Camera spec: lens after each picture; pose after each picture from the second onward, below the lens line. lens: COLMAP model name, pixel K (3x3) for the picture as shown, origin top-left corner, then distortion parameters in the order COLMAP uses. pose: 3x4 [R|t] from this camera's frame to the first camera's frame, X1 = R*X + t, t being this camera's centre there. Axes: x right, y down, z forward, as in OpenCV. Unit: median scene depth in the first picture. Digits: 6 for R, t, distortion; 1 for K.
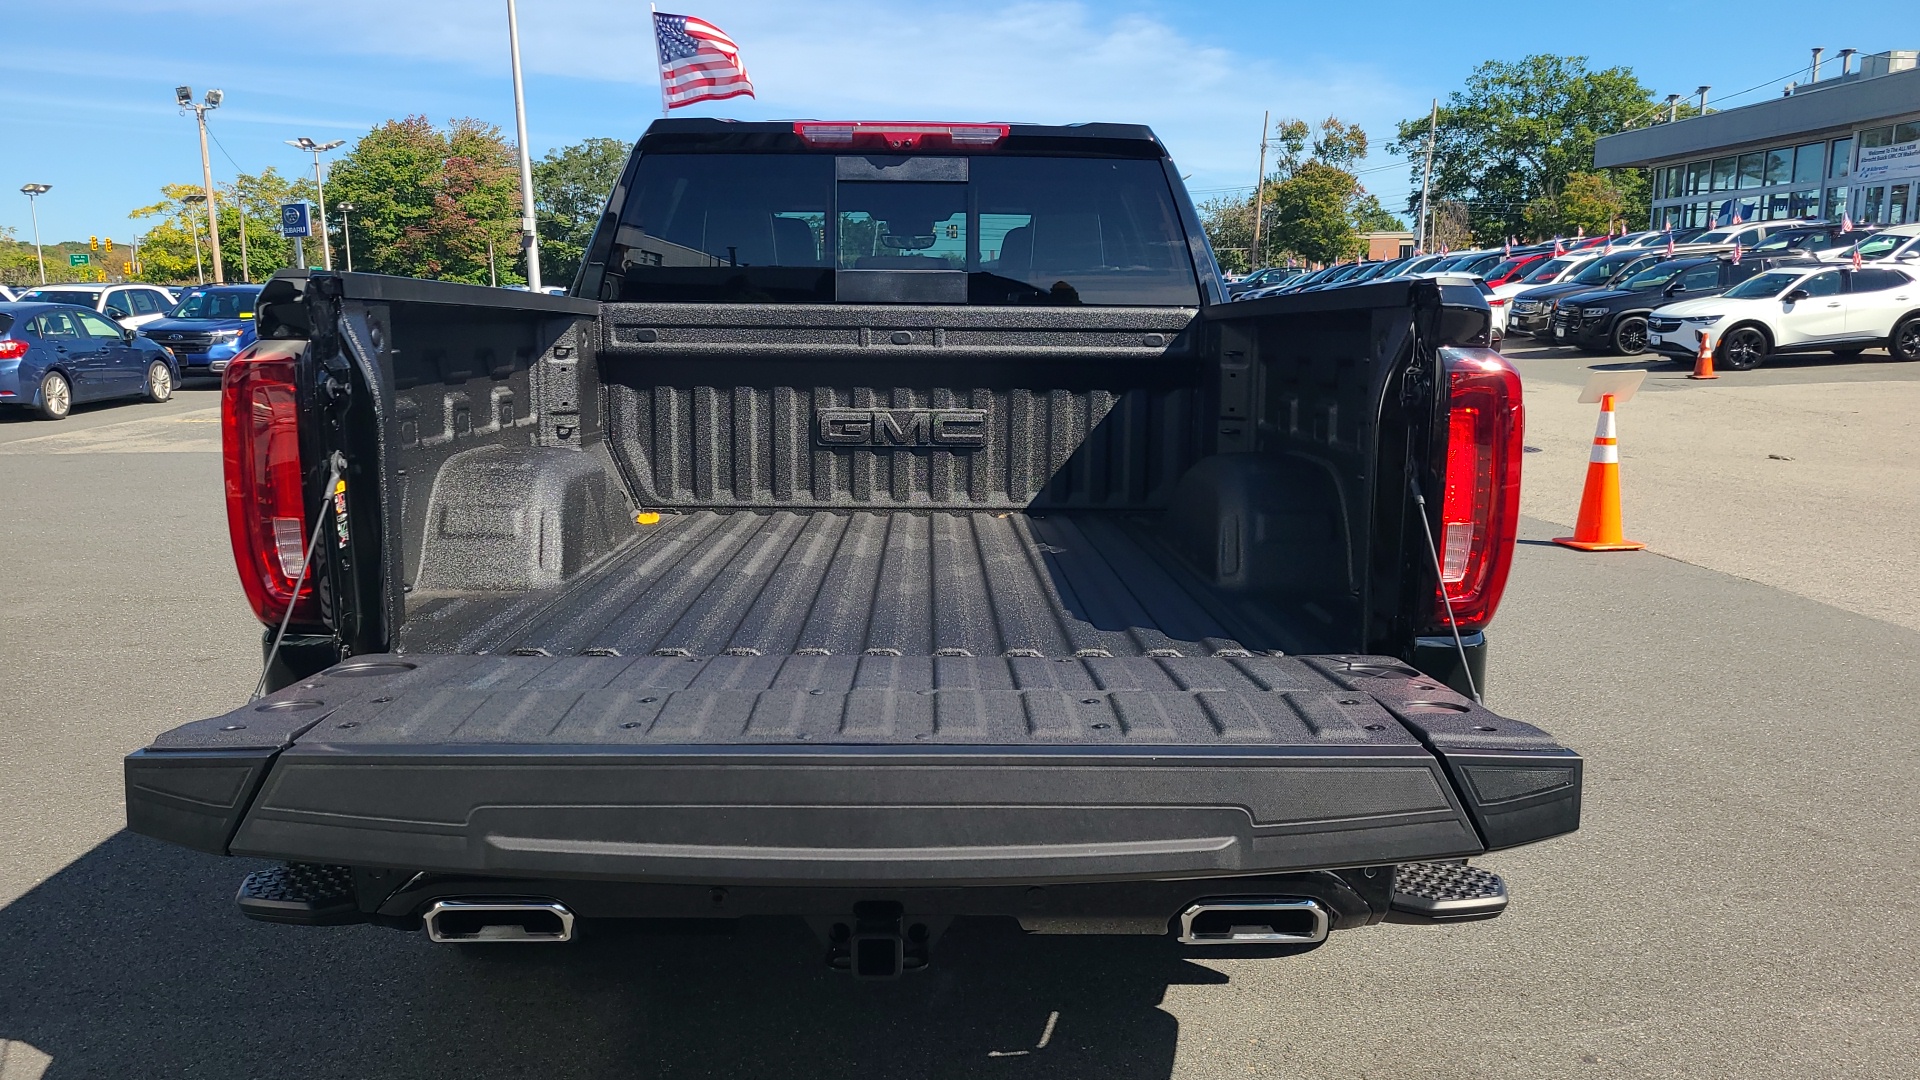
lens RADIAL K [[1418.1, 0, 946.9], [0, 1418.1, 544.6], [0, 0, 1]] dist [0.042093, -0.017248]
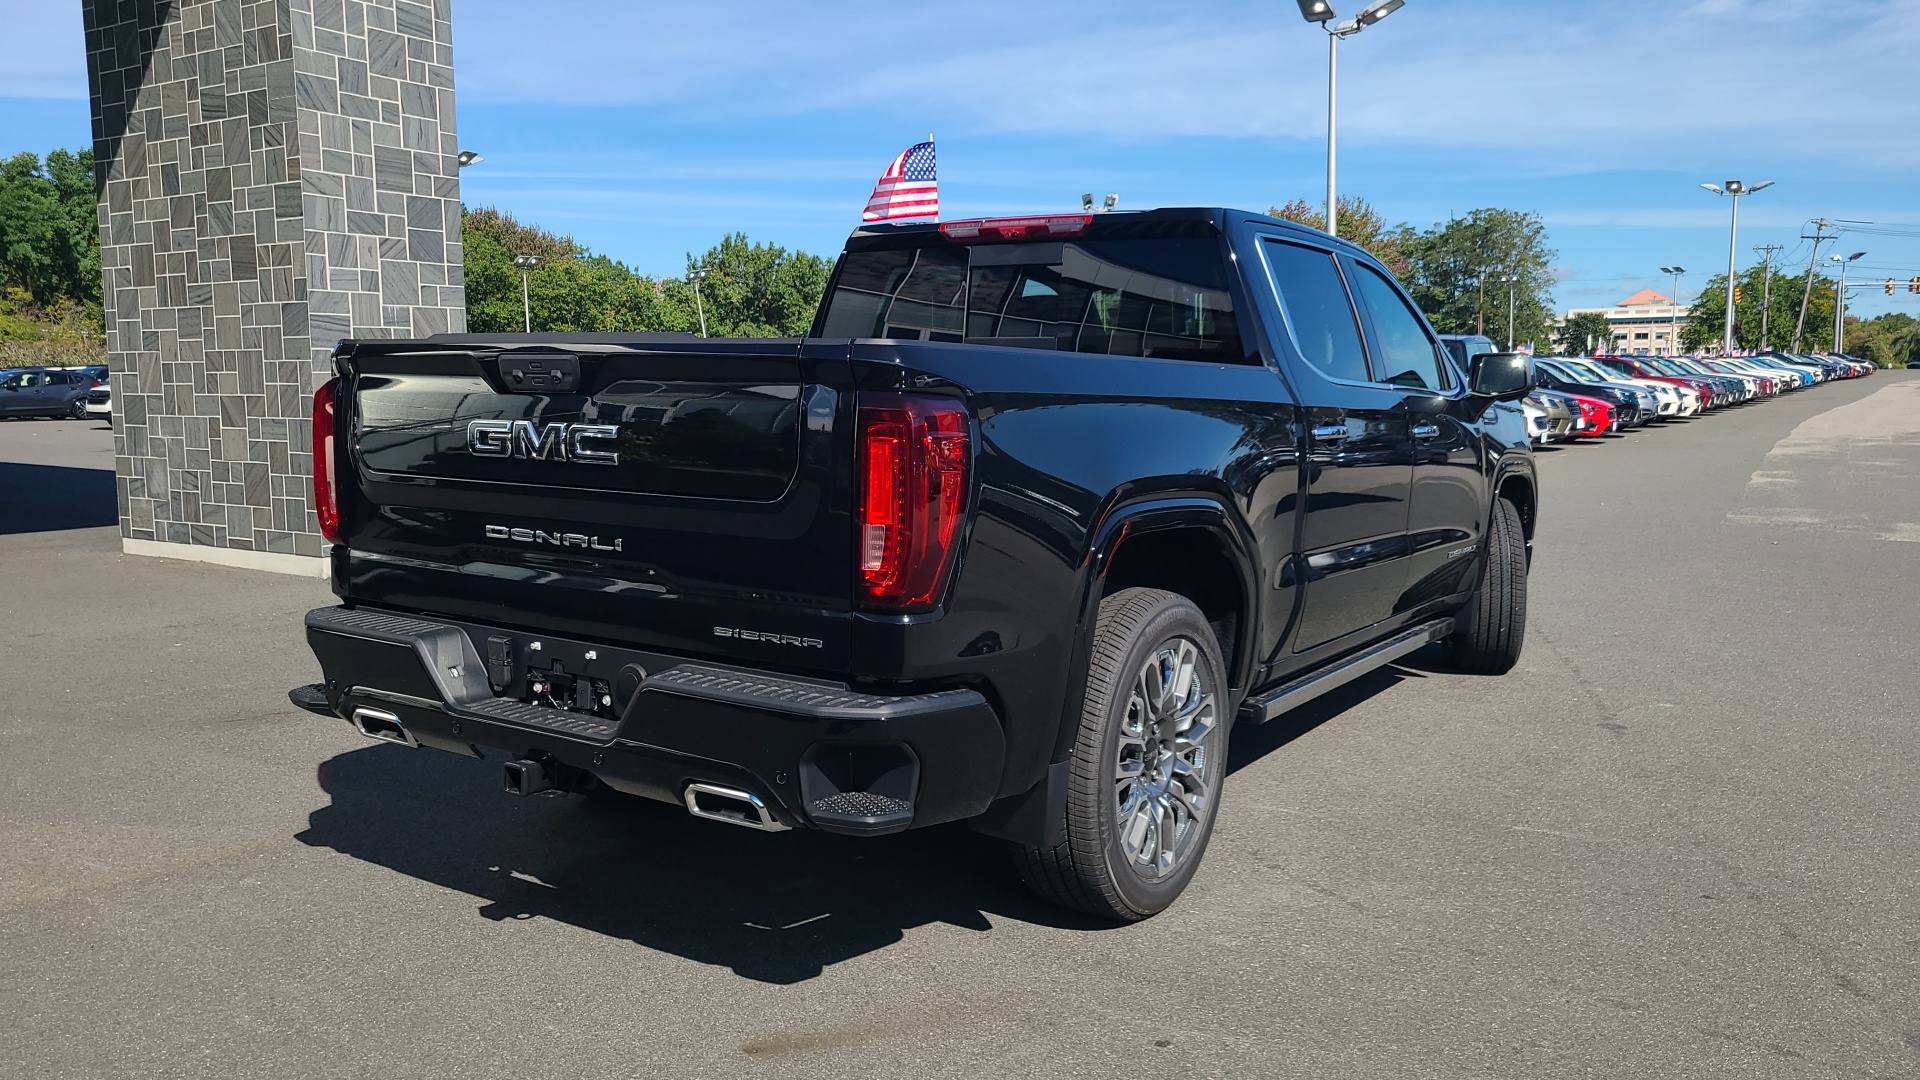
lens RADIAL K [[1418.1, 0, 947.3], [0, 1418.1, 524.6], [0, 0, 1]] dist [0.042093, -0.017248]
pose [[0.828032, 0.061401, -0.557309, 0.614696], [-0.097009, 0.994684, -0.034545, 0.012342], [0.552225, 0.082668, 0.829586, -0.018710]]
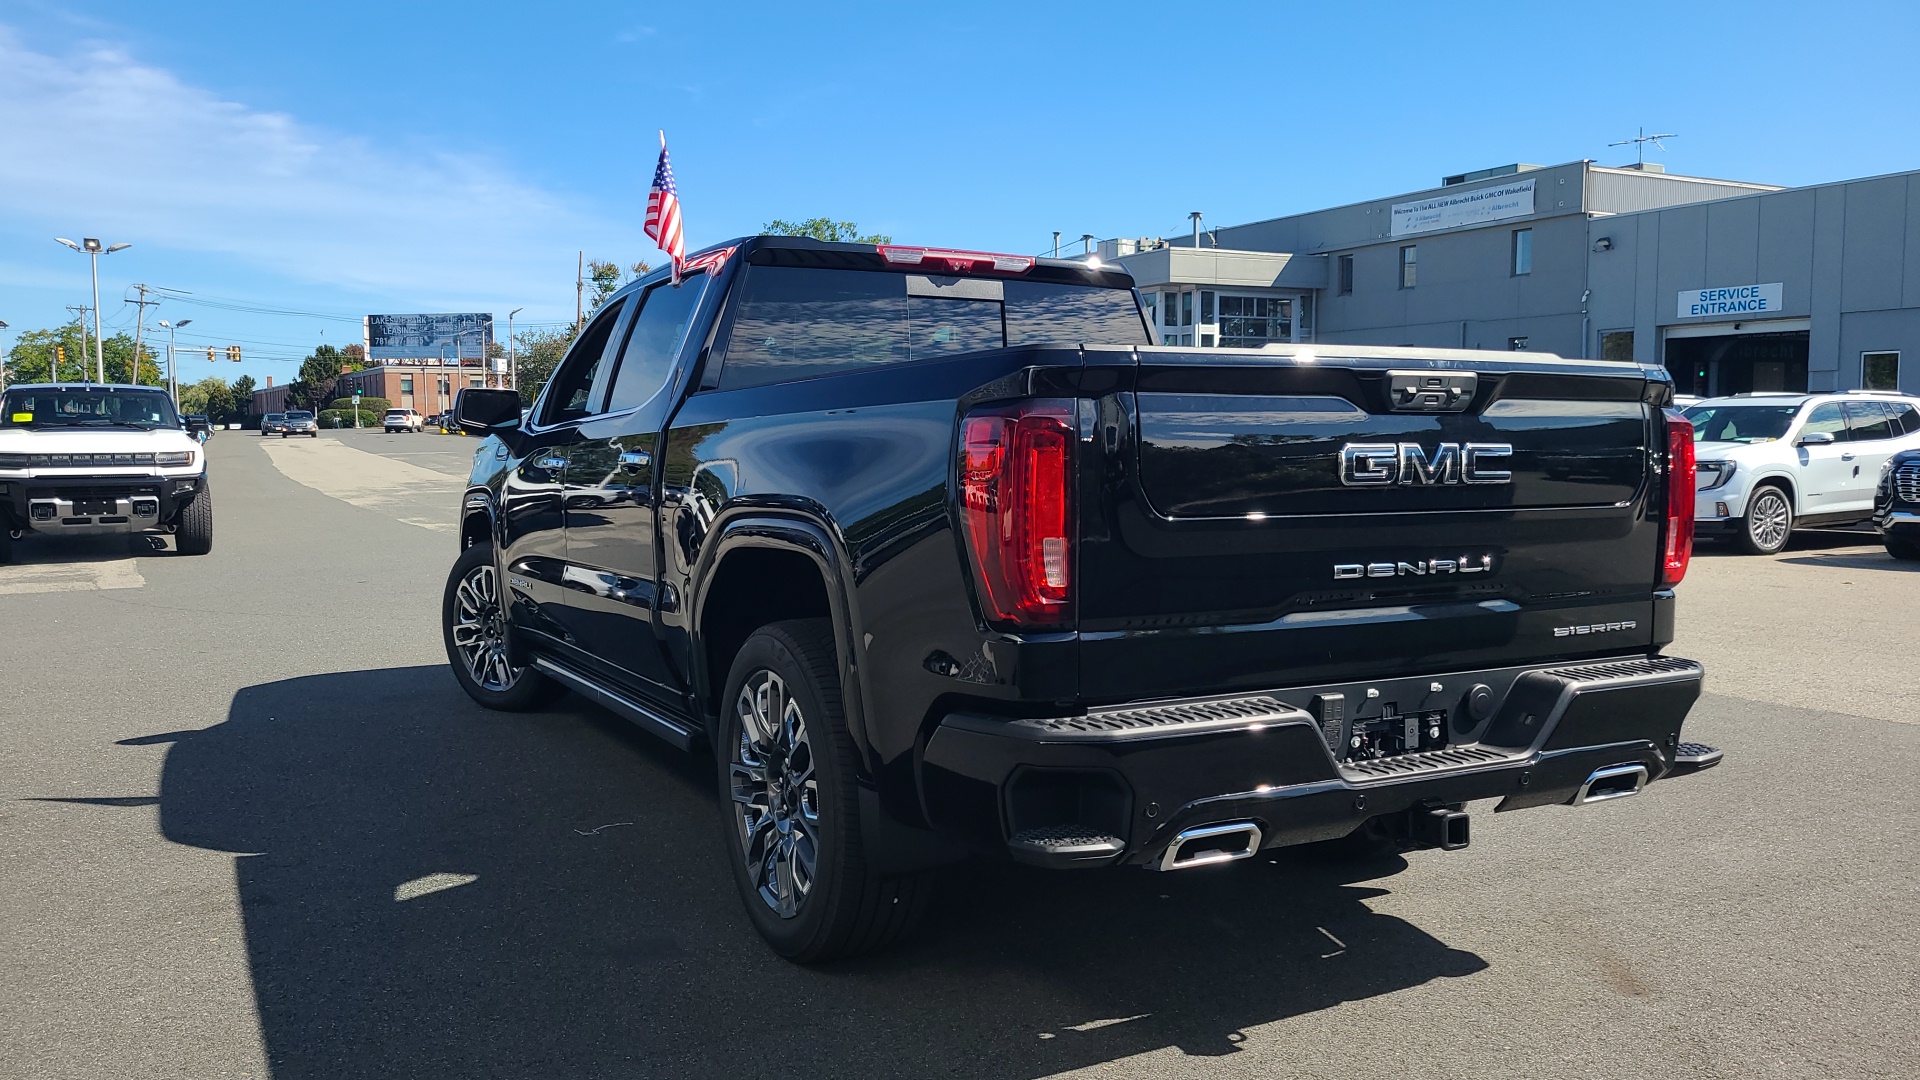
lens RADIAL K [[1418.1, 0, 933.3], [0, 1418.1, 526.8], [0, 0, 1]] dist [0.042093, -0.017248]
pose [[0.892462, -0.029632, 0.450148, -0.596713], [0.076785, 0.993258, -0.086850, 0.038072], [-0.444540, 0.112075, 0.888720, -0.030999]]
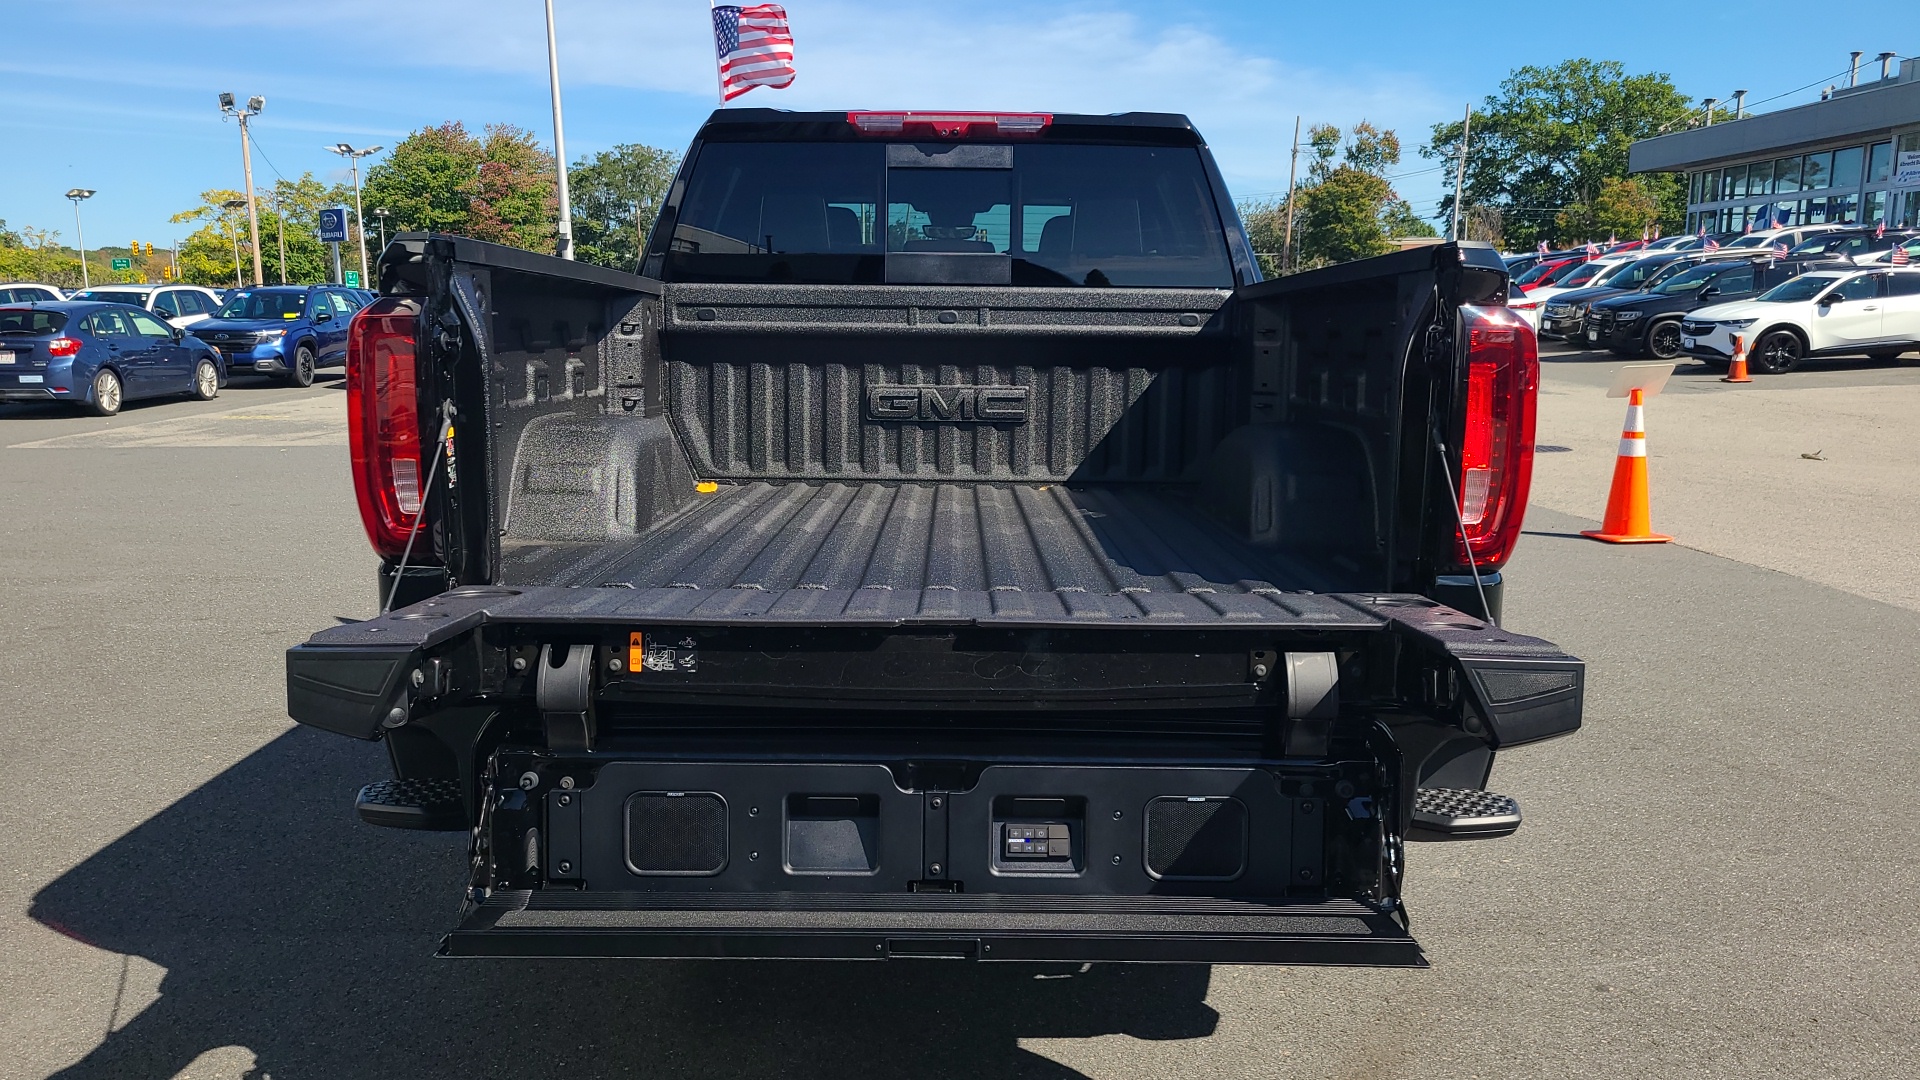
lens RADIAL K [[1418.1, 0, 947.5], [0, 1418.1, 543.2], [0, 0, 1]] dist [0.042093, -0.017248]
pose [[0.999802, 0.005399, -0.019142, -0.011451], [-0.005490, 0.999974, -0.004700, 0.026099], [0.019116, 0.004805, 0.999806, -0.047519]]
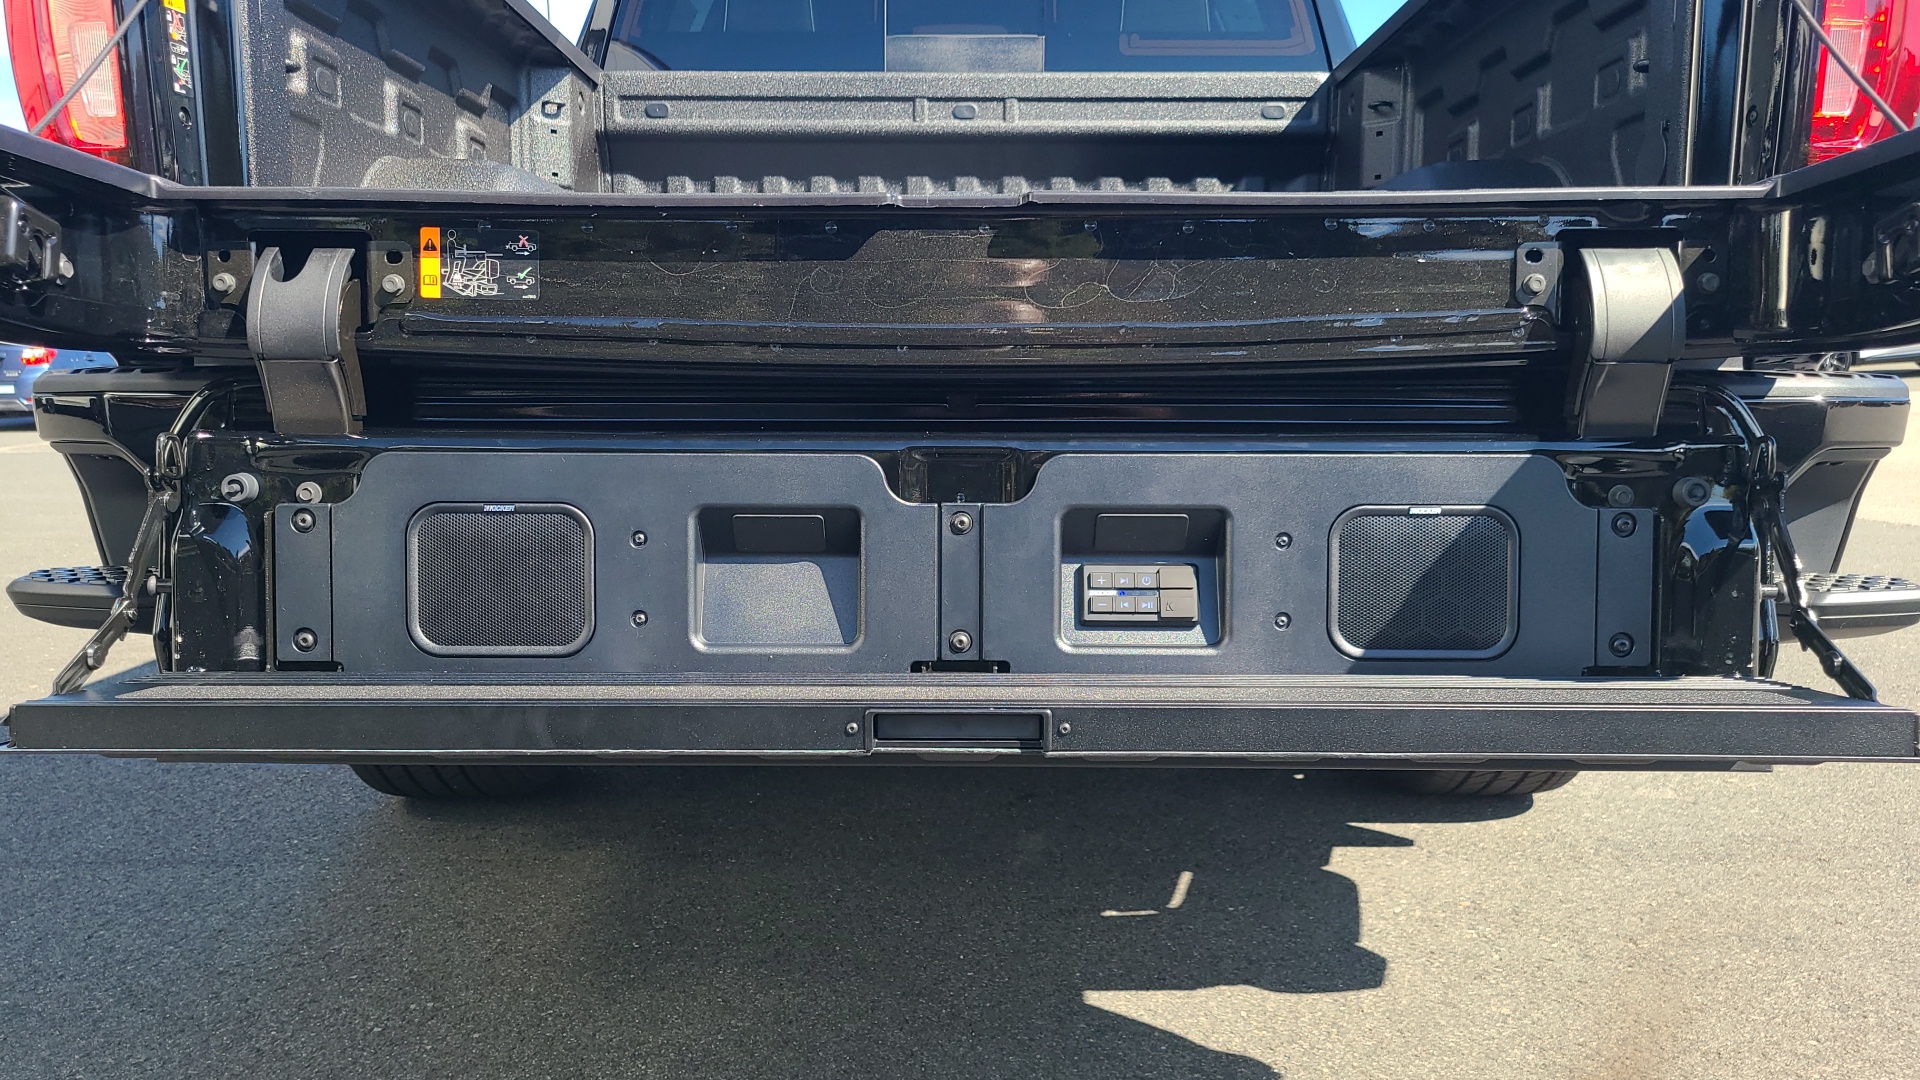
lens RADIAL K [[1418.1, 0, 945.6], [0, 1418.1, 549.7], [0, 0, 1]] dist [0.042093, -0.017248]
pose [[0.999582, -0.001977, -0.028842, -0.019870], [0.000968, 0.999388, -0.034972, 0.136265], [0.028894, 0.034929, 0.998972, 0.183493]]
